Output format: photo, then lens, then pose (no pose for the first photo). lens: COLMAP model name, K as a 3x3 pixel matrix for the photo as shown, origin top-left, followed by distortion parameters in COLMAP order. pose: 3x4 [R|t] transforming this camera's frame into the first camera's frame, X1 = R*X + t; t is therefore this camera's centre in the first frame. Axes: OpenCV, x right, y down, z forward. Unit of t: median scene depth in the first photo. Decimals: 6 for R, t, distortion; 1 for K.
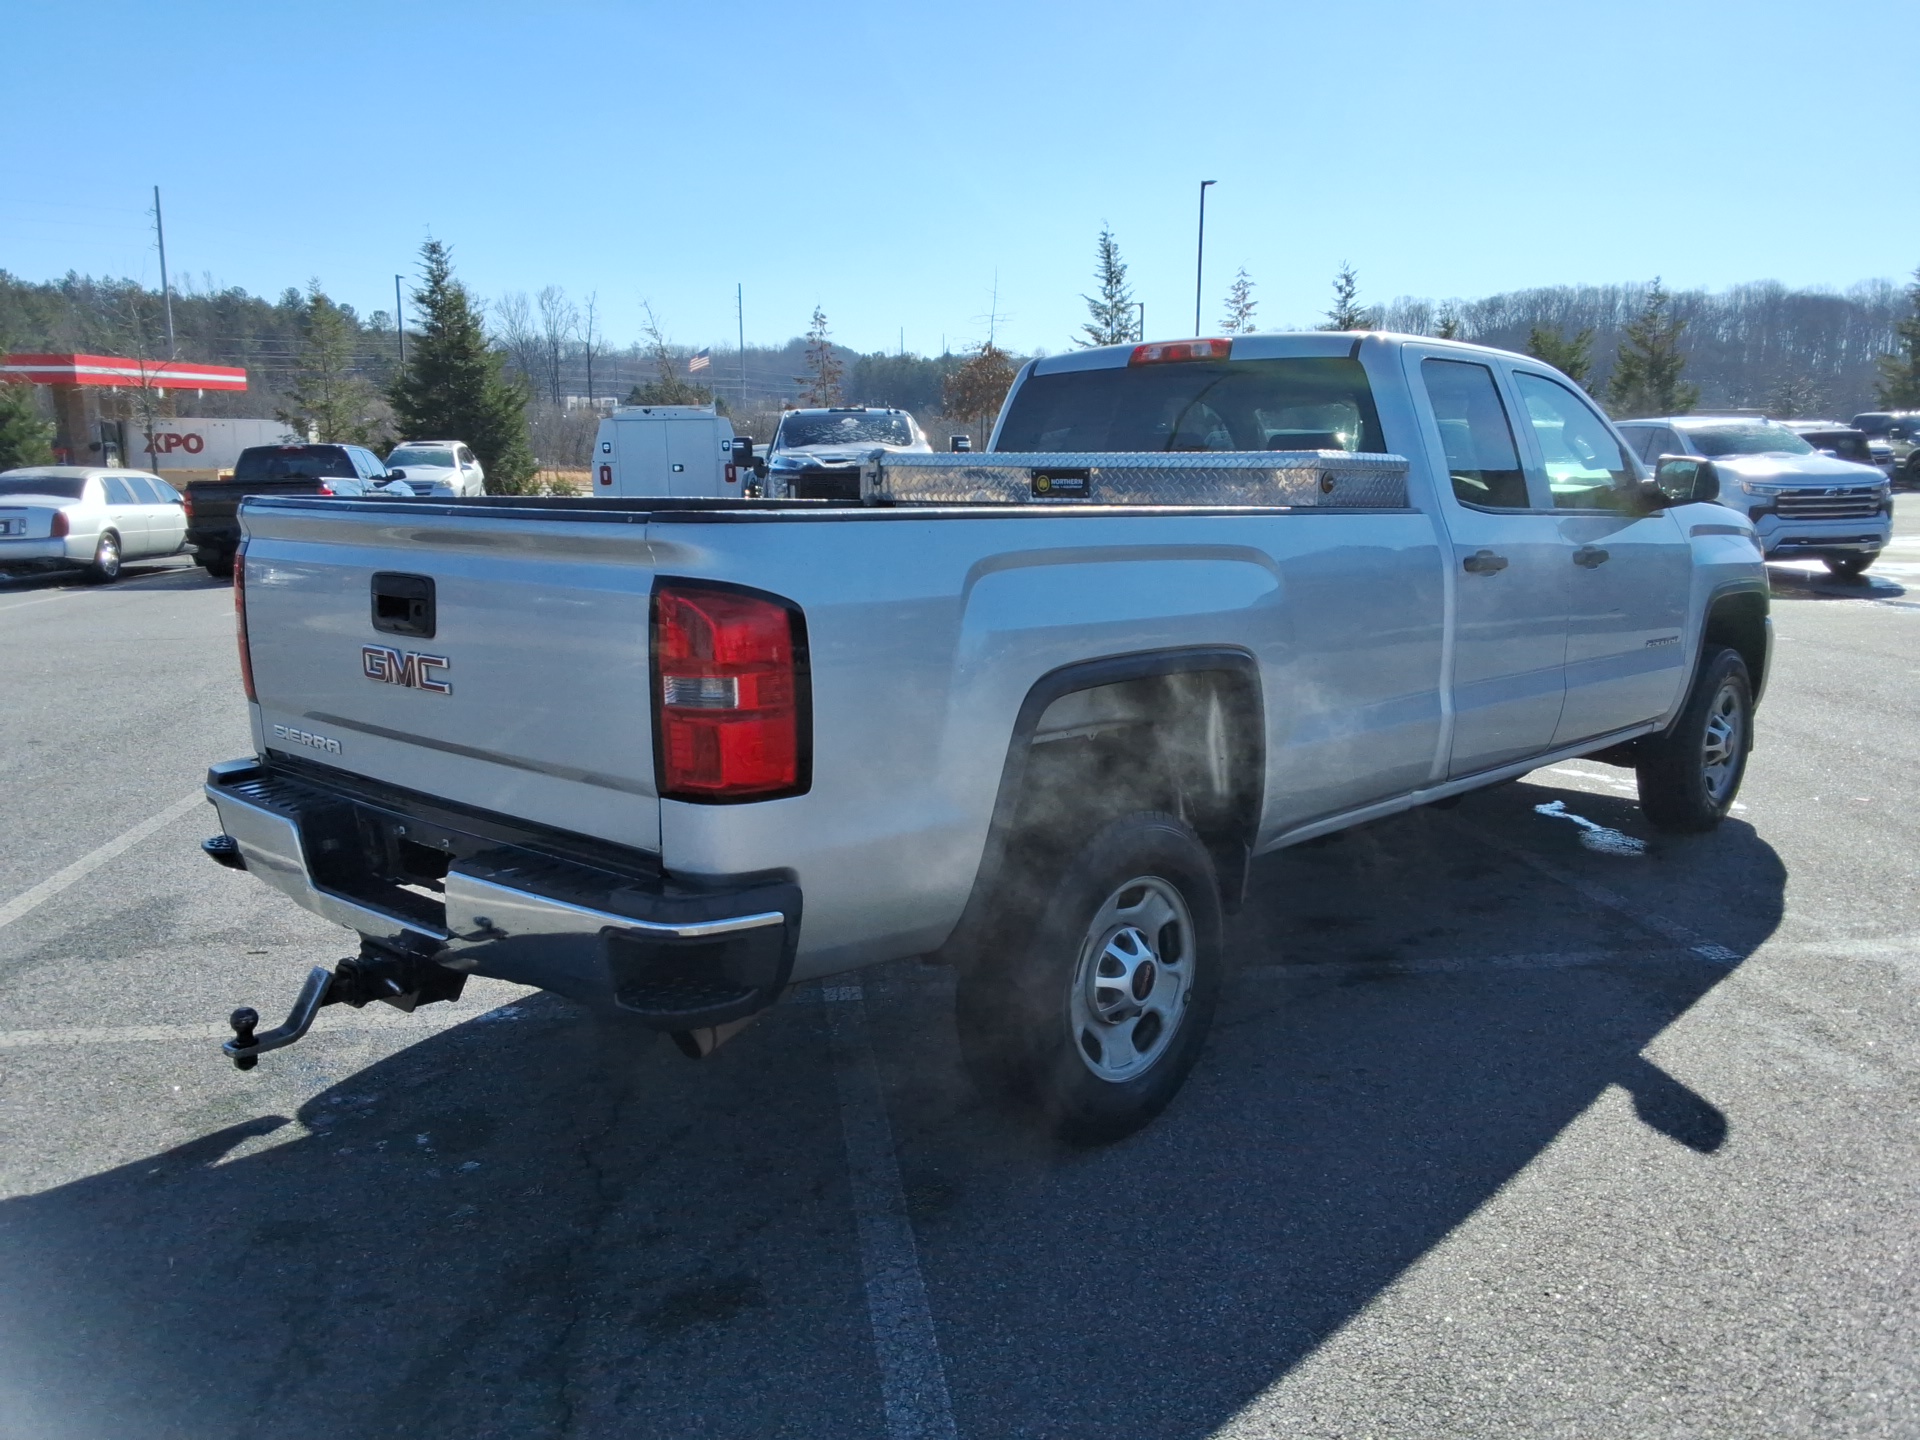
lens RADIAL K [[1523.0, 0, 973.2], [0, 1523.0, 723.7], [0, 0, 1]] dist [0.095588, -0.135134]
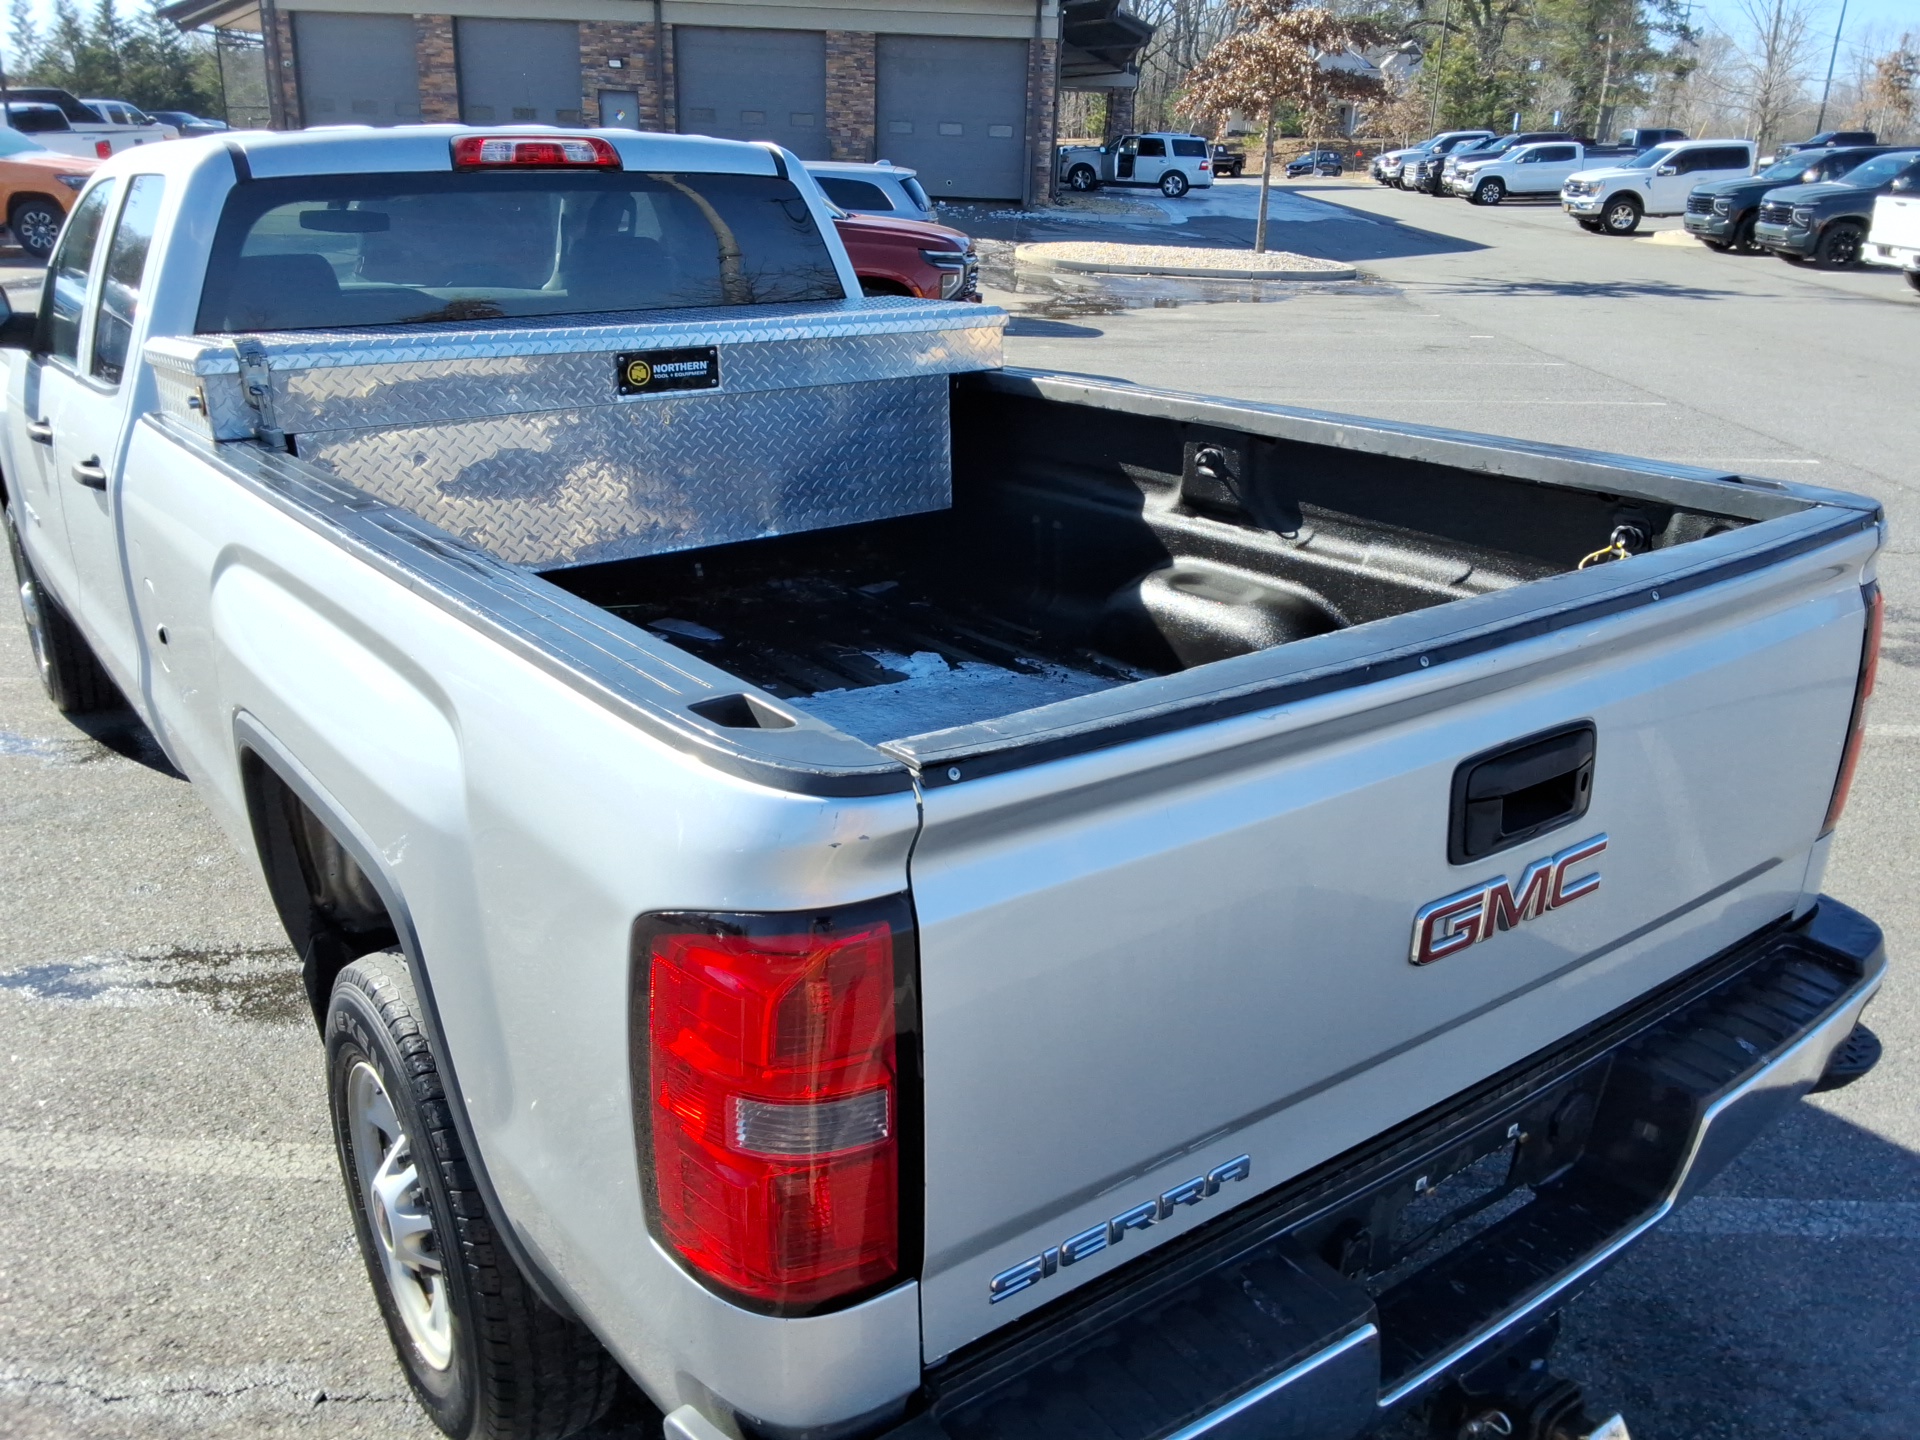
lens RADIAL K [[1523.0, 0, 974.7], [0, 1523.0, 717.6], [0, 0, 1]] dist [0.095588, -0.135134]
pose [[0.195587, -0.337089, 0.920933, -0.551320], [0.157122, 0.937710, 0.309860, -0.184491], [-0.968018, 0.084094, 0.236368, 0.647623]]
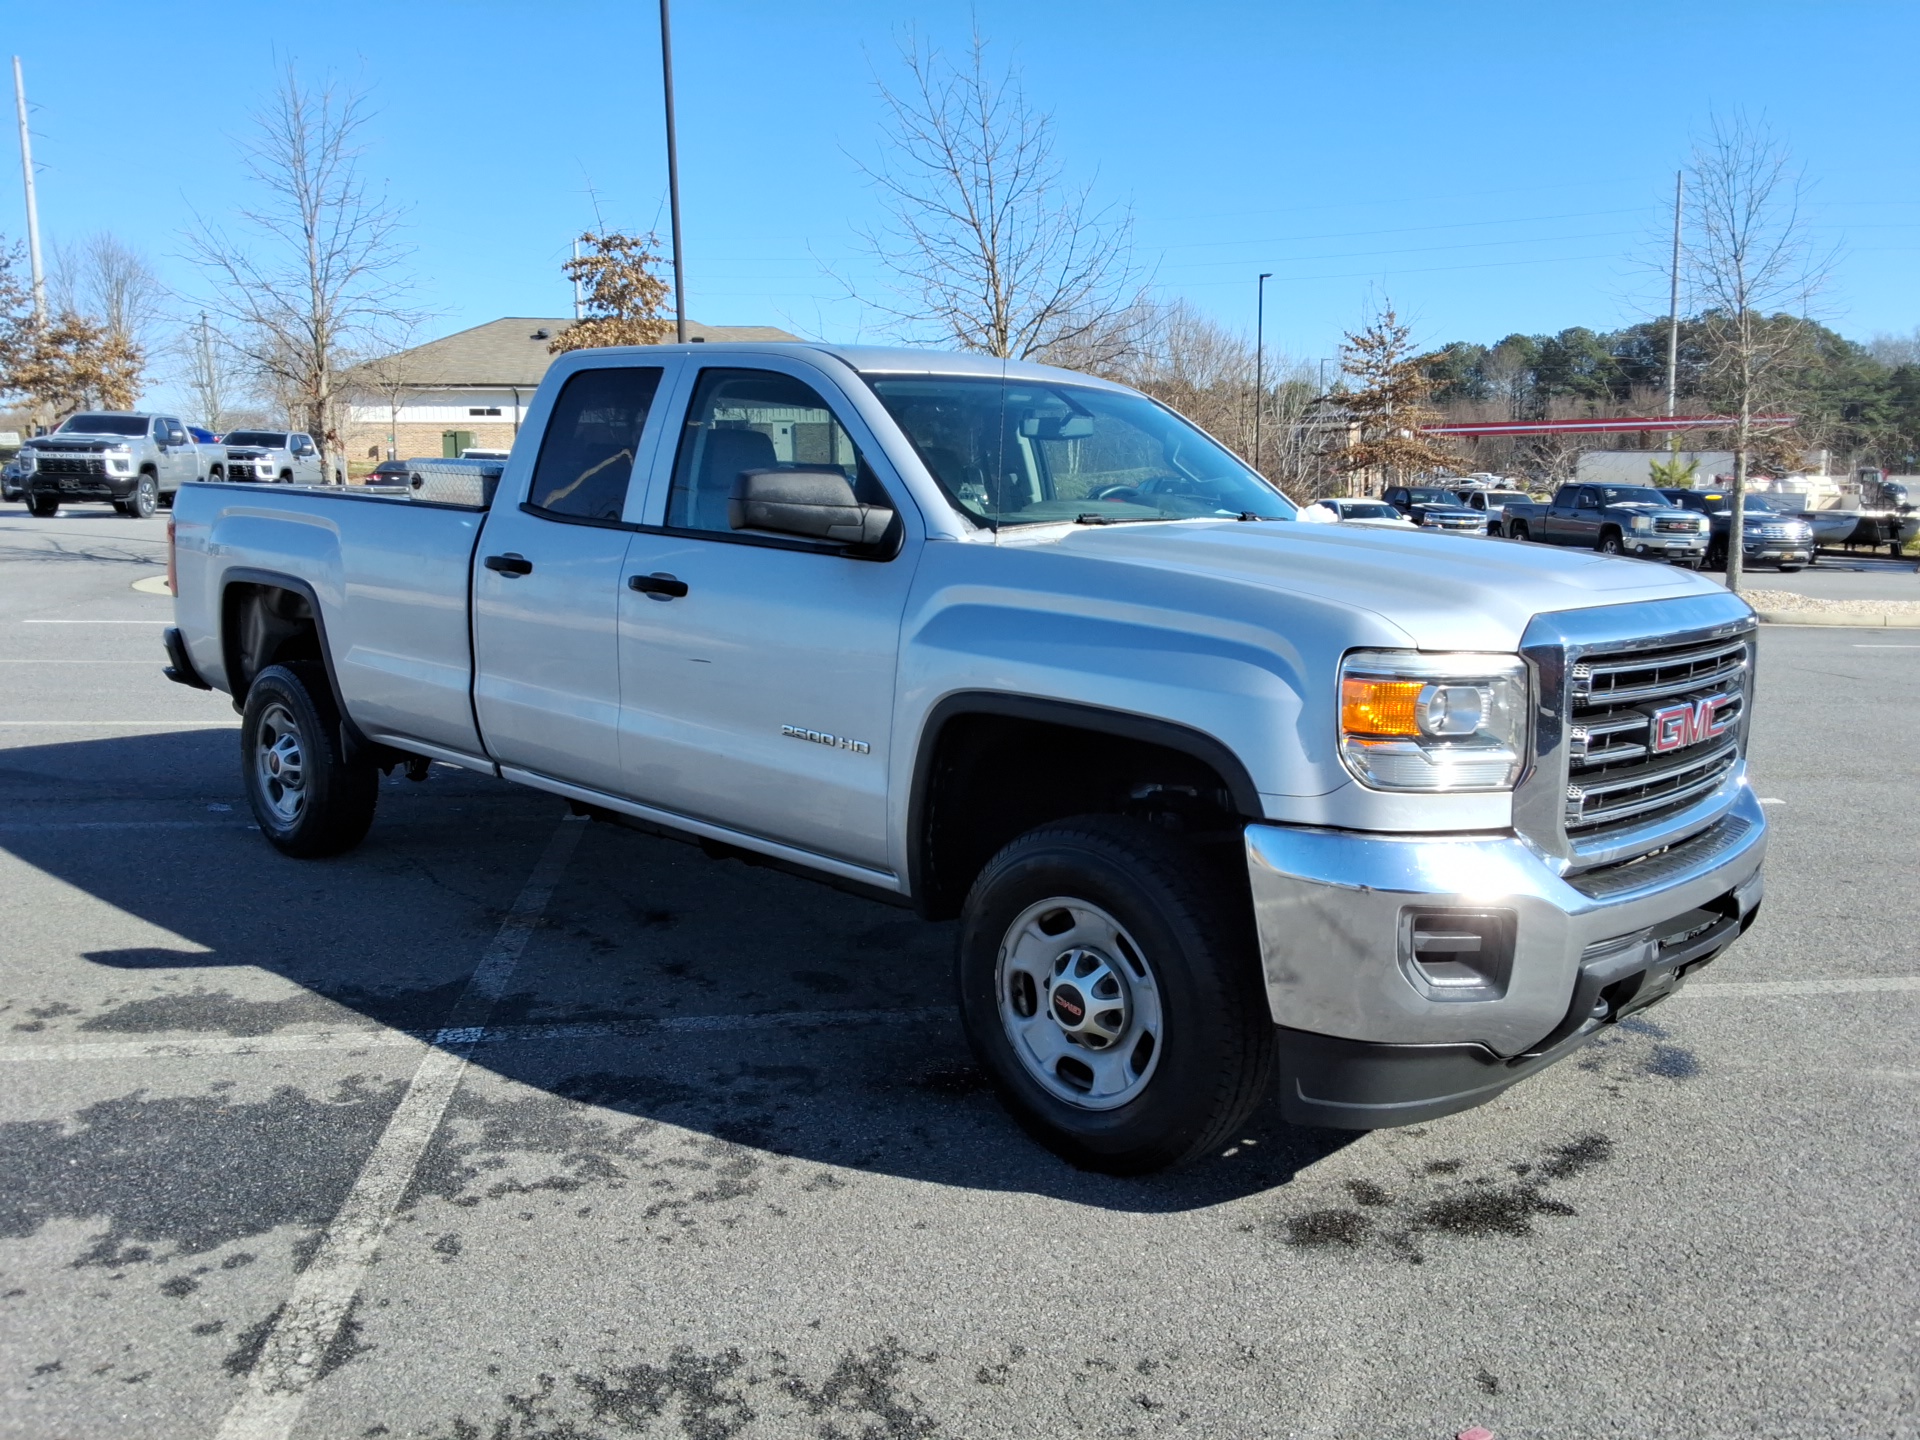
lens RADIAL K [[1523.0, 0, 969.8], [0, 1523.0, 709.0], [0, 0, 1]] dist [0.095588, -0.135134]
pose [[-0.000905, 0.142911, -0.989735, 1.238643], [-0.183844, 0.972842, 0.140640, -0.190476], [0.982955, 0.182085, 0.025393, 1.166093]]
